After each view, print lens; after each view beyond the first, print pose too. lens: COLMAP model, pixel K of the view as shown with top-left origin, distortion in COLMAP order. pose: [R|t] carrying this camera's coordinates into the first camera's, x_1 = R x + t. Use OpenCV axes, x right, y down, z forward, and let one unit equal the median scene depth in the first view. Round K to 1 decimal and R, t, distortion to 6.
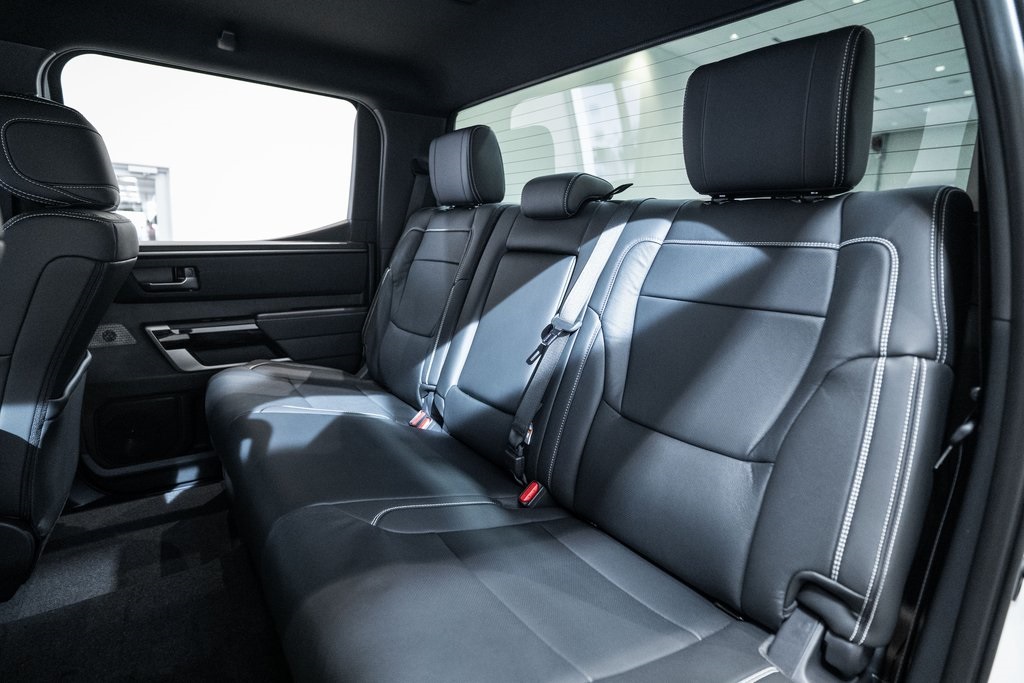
lens RADIAL K [[523.4, 0, 510.6], [0, 523.4, 352.7], [0, 0, 1]] dist [0.000108, 0.000398]
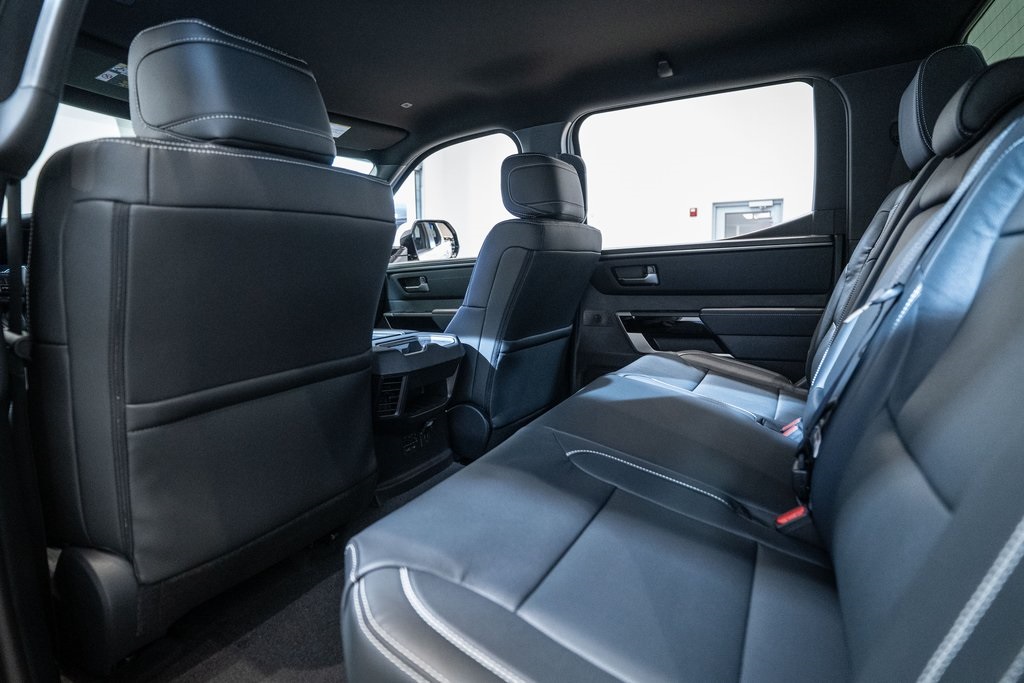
lens RADIAL K [[544.5, 0, 512.0], [0, 544.5, 341.5], [0, 0, 1]] dist [0.000481, 0.001971]
pose [[0.444358, 0.069881, -0.893119, 0.368243], [-0.152341, 0.988327, 0.001536, 0.054716], [0.882801, 0.135376, 0.449817, 0.178544]]
